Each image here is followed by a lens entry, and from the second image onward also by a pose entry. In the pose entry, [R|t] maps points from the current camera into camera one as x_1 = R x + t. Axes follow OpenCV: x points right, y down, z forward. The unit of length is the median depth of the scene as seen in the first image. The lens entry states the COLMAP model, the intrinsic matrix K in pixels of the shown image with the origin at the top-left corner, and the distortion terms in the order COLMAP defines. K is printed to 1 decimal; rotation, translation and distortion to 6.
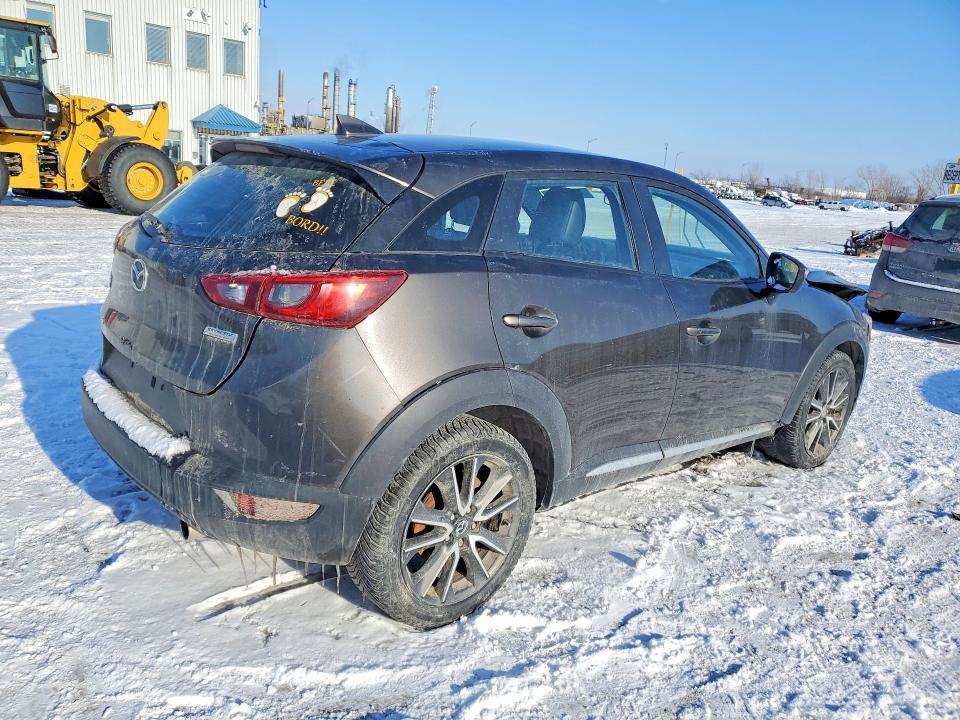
lens RADIAL K [[734.1, 0, 481.3], [0, 734.1, 362.1], [0, 0, 1]] dist [0.029312, -0.003710]
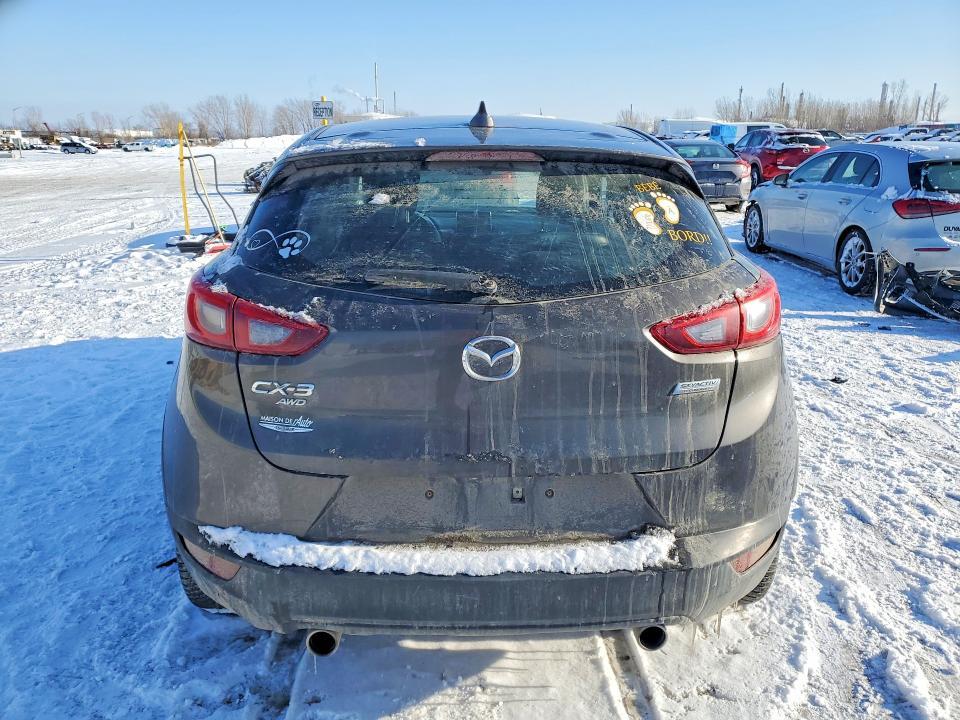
lens RADIAL K [[734.1, 0, 480.2], [0, 734.1, 359.7], [0, 0, 1]] dist [0.029312, -0.003710]
pose [[0.641943, -0.303396, 0.704174, -0.979980], [0.252415, 0.950814, 0.179553, -0.249932], [-0.724014, 0.062481, 0.686950, 0.554342]]
